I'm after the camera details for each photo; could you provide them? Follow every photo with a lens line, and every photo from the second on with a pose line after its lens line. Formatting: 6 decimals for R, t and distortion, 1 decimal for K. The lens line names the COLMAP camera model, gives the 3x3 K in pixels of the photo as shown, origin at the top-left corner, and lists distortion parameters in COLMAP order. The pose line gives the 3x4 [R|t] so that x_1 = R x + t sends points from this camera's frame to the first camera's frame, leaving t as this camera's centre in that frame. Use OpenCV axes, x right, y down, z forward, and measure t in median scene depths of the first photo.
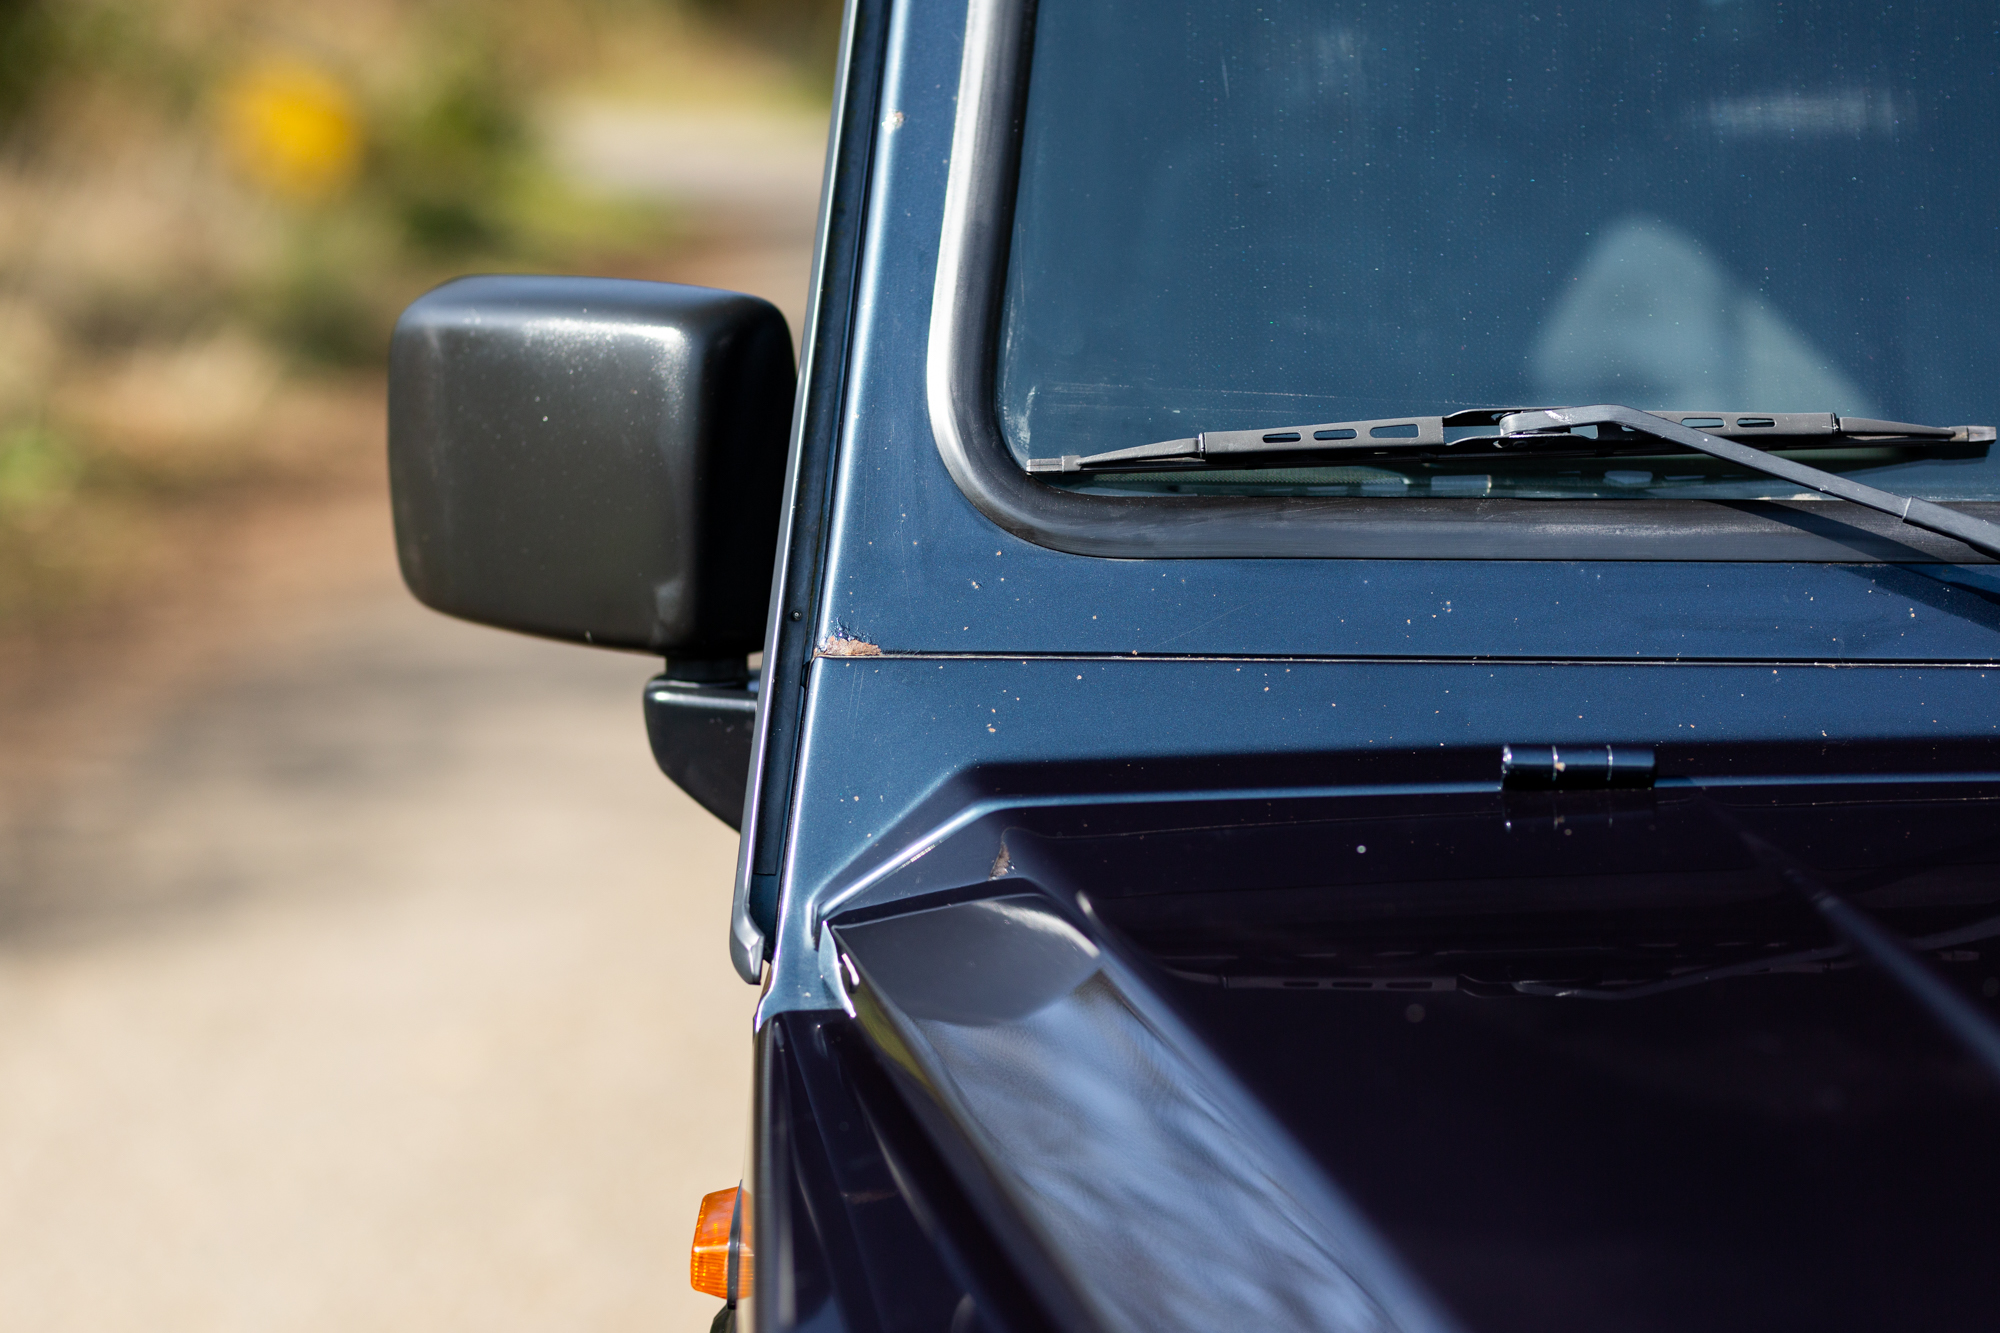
lens RADIAL K [[4946.4, 0, 997.5], [0, 4946.4, 663.6], [0, 0, 1]] dist [0.000825, 0.404402]
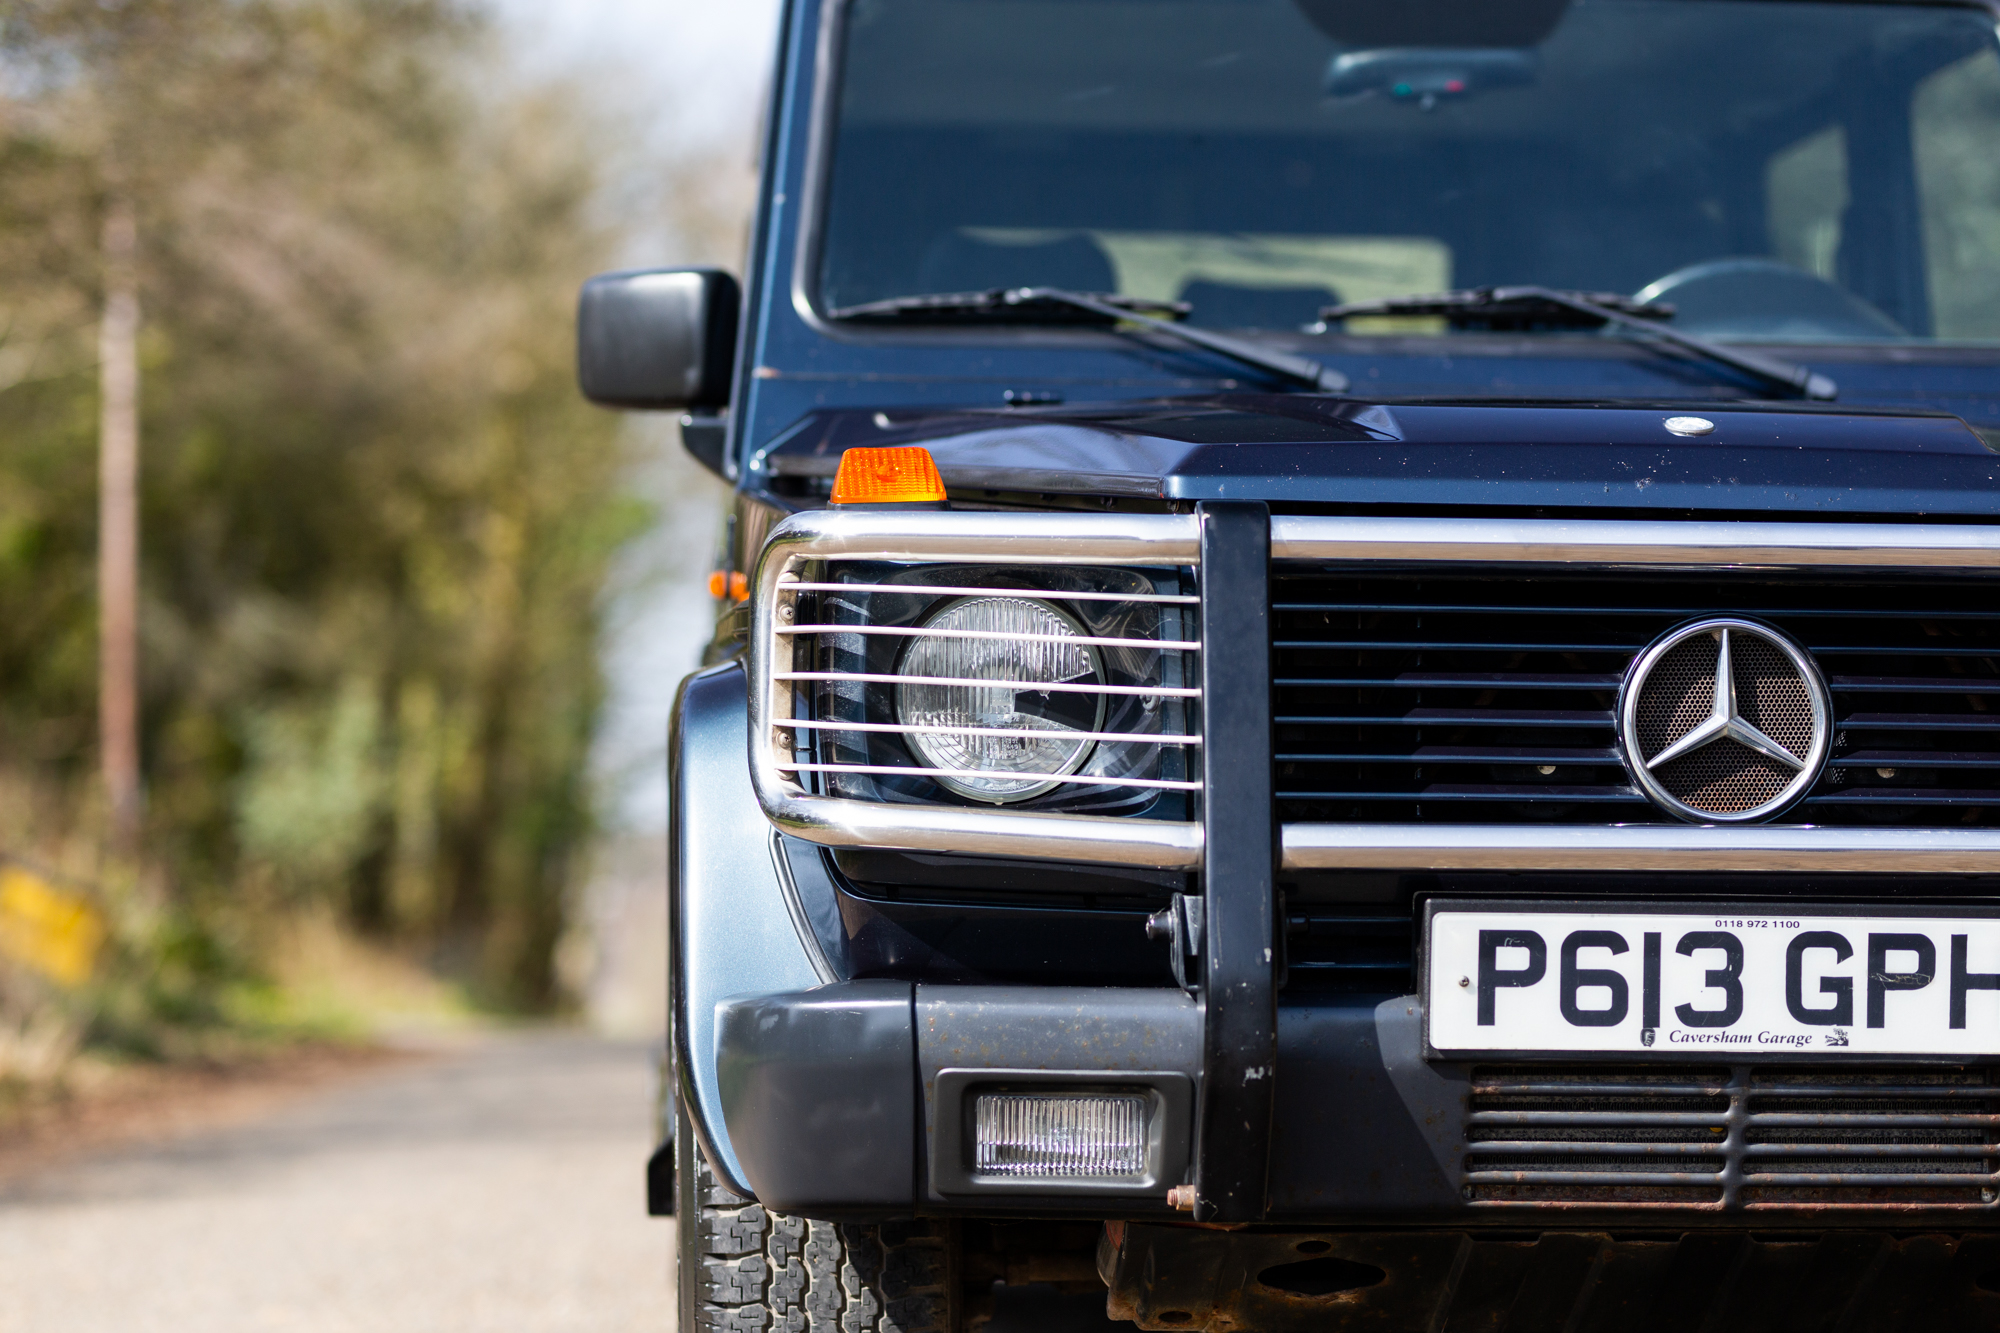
lens RADIAL K [[4985.0, 0, 1003.0], [0, 4985.0, 660.5], [0, 0, 1]] dist [-0.012382, 0.542758]
pose [[0.996410, 0.009485, 0.084129, -0.128522], [0.008780, 0.976769, -0.214114, 0.730350], [-0.084205, 0.214084, 0.973179, -1.621429]]
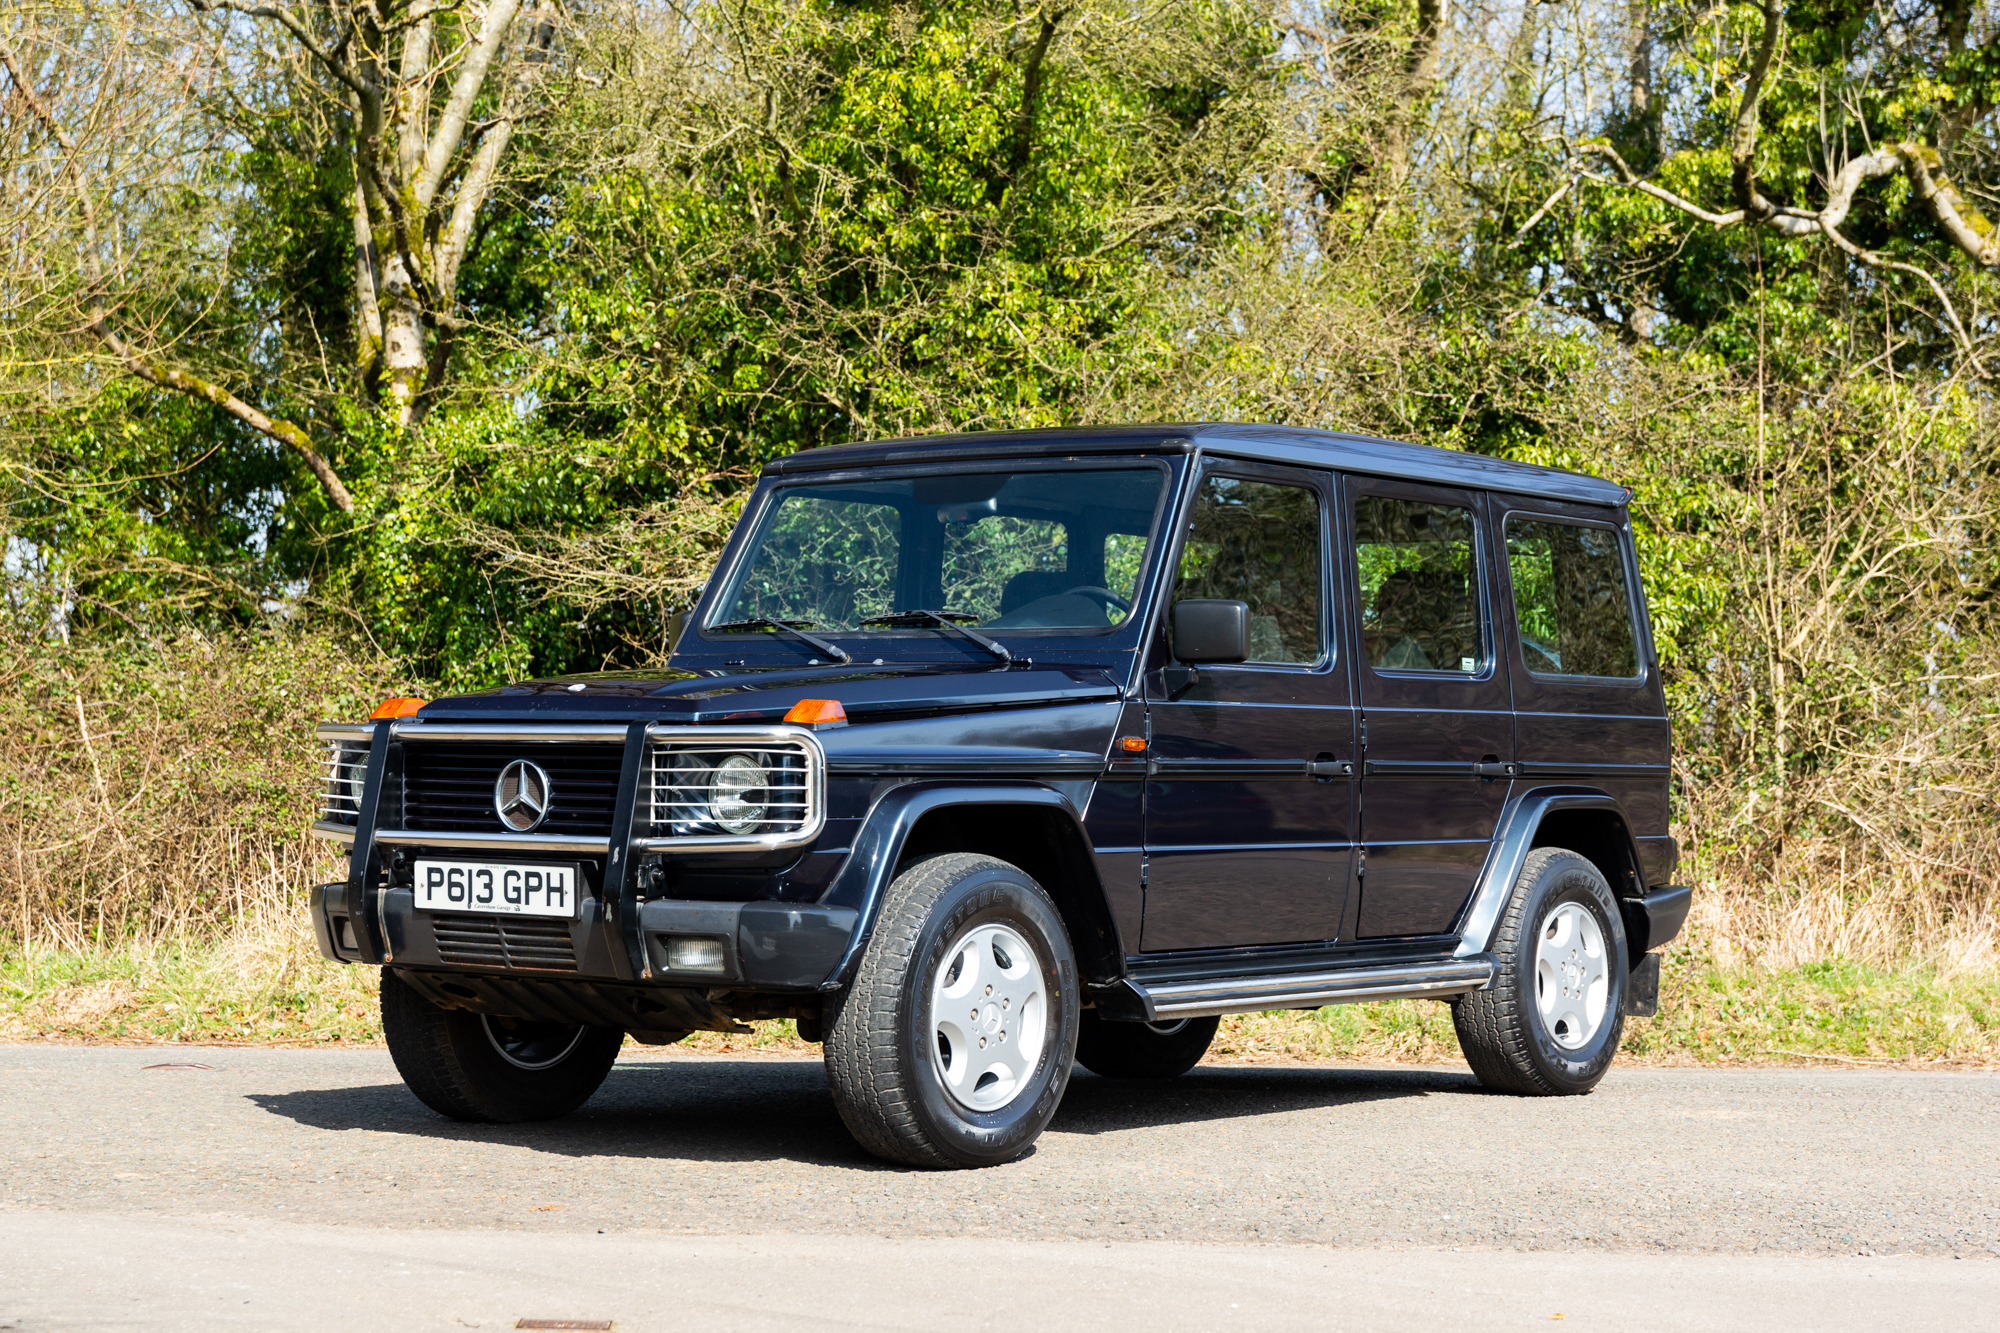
lens RADIAL K [[3537.1, 0, 999.4], [0, 3537.1, 665.6], [0, 0, 1]] dist [-0.017954, -0.037508]
pose [[0.796547, -0.008230, -0.604521, 3.280117], [-0.127720, 0.975050, -0.181564, 0.843654], [0.590933, 0.221833, 0.775621, -2.525962]]
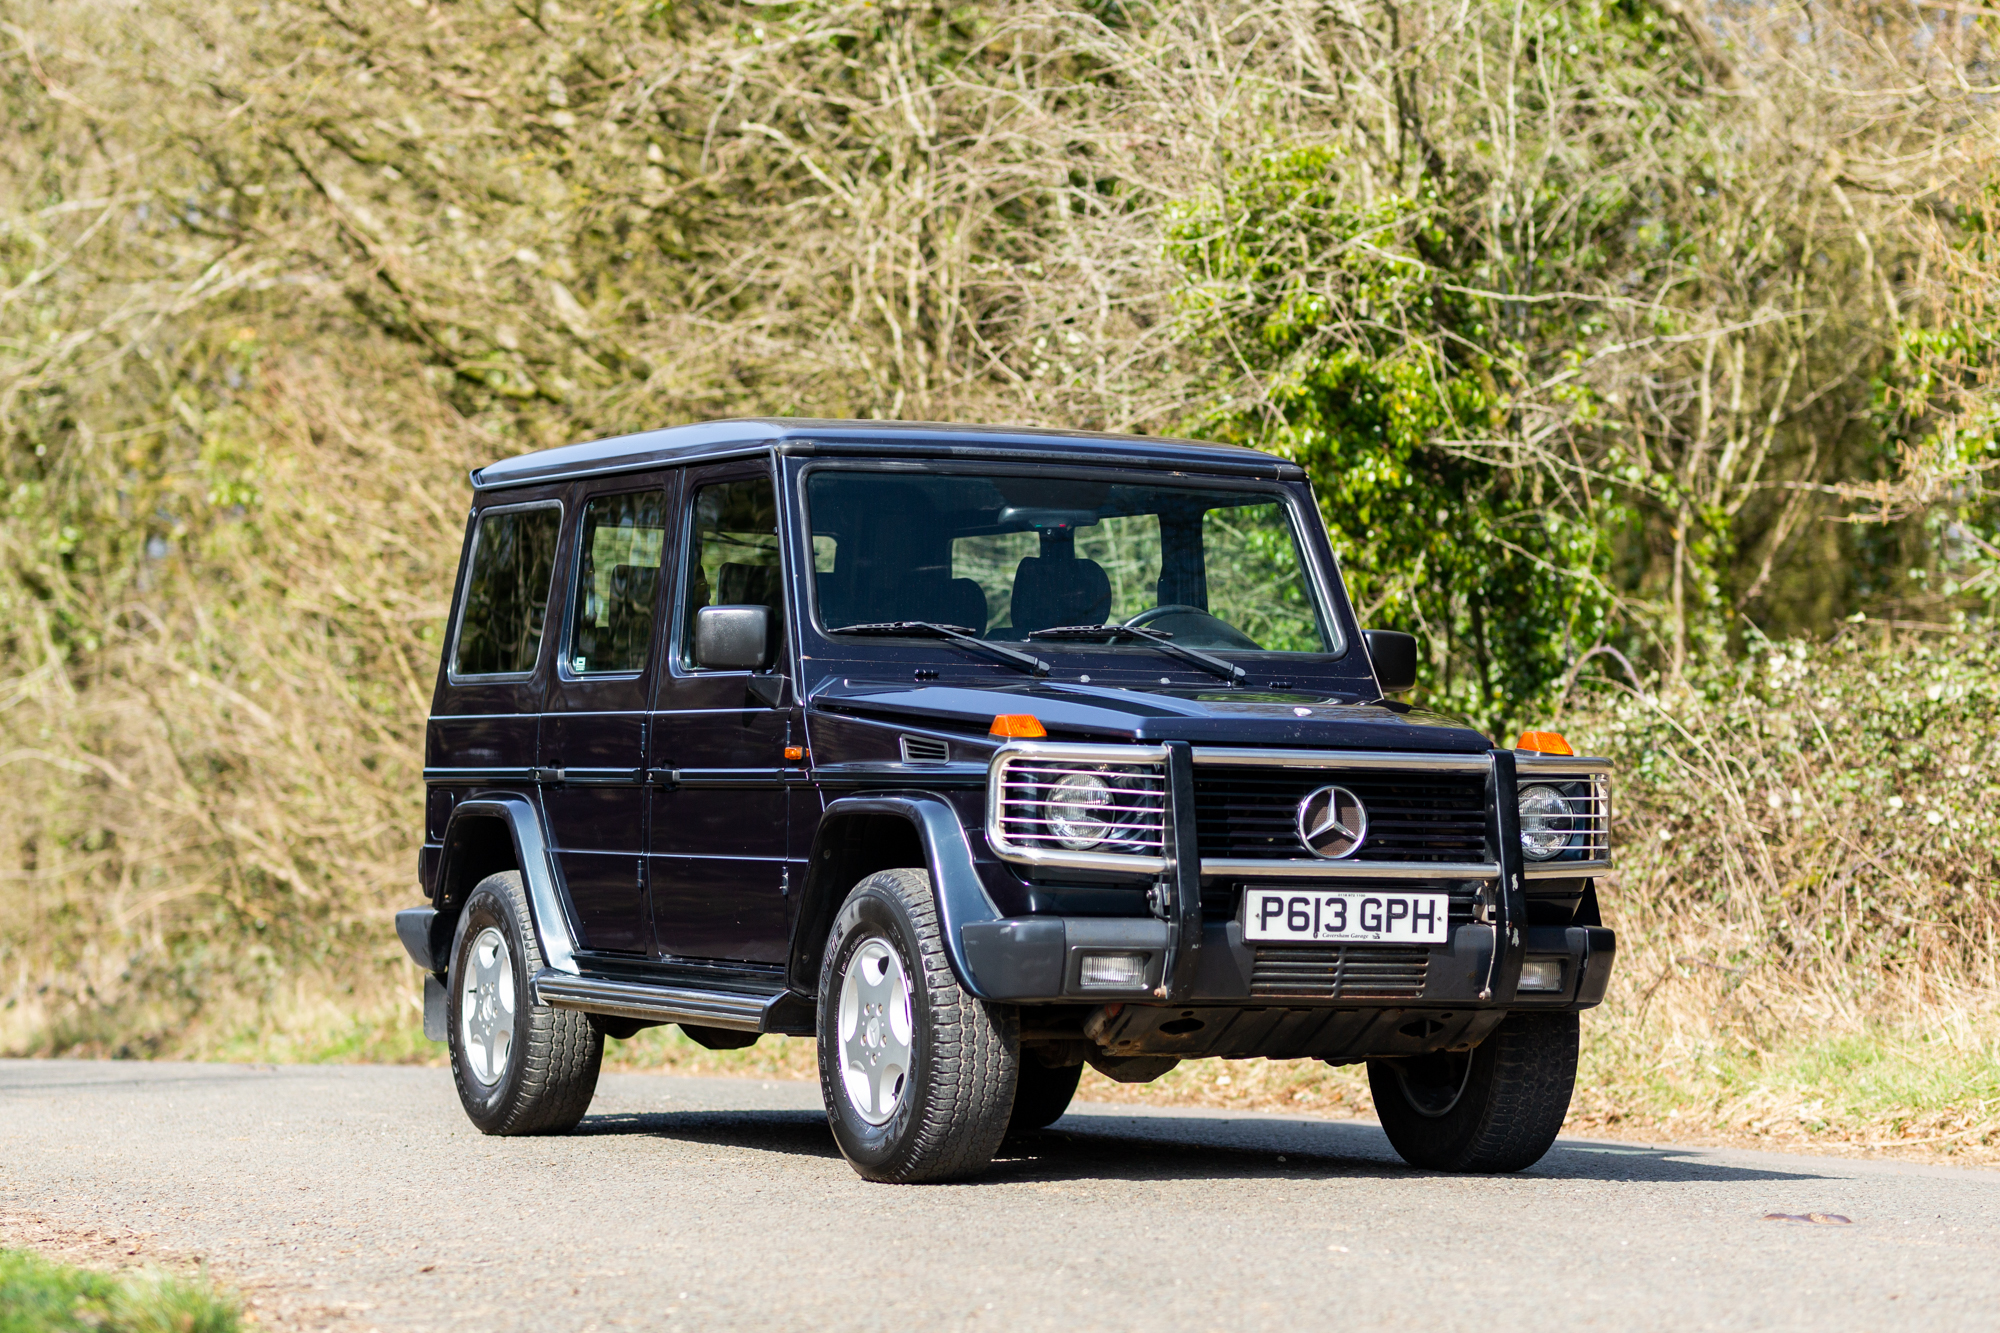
lens RADIAL K [[6100.6, 0, 999.4], [0, 6100.6, 664.2], [0, 0, 1]] dist [0.144111, 1.157627]
pose [[0.907936, 0.027818, 0.418185, -2.939142], [0.063328, 0.977232, -0.202501, 1.532133], [-0.414297, 0.210340, 0.885503, -5.714139]]
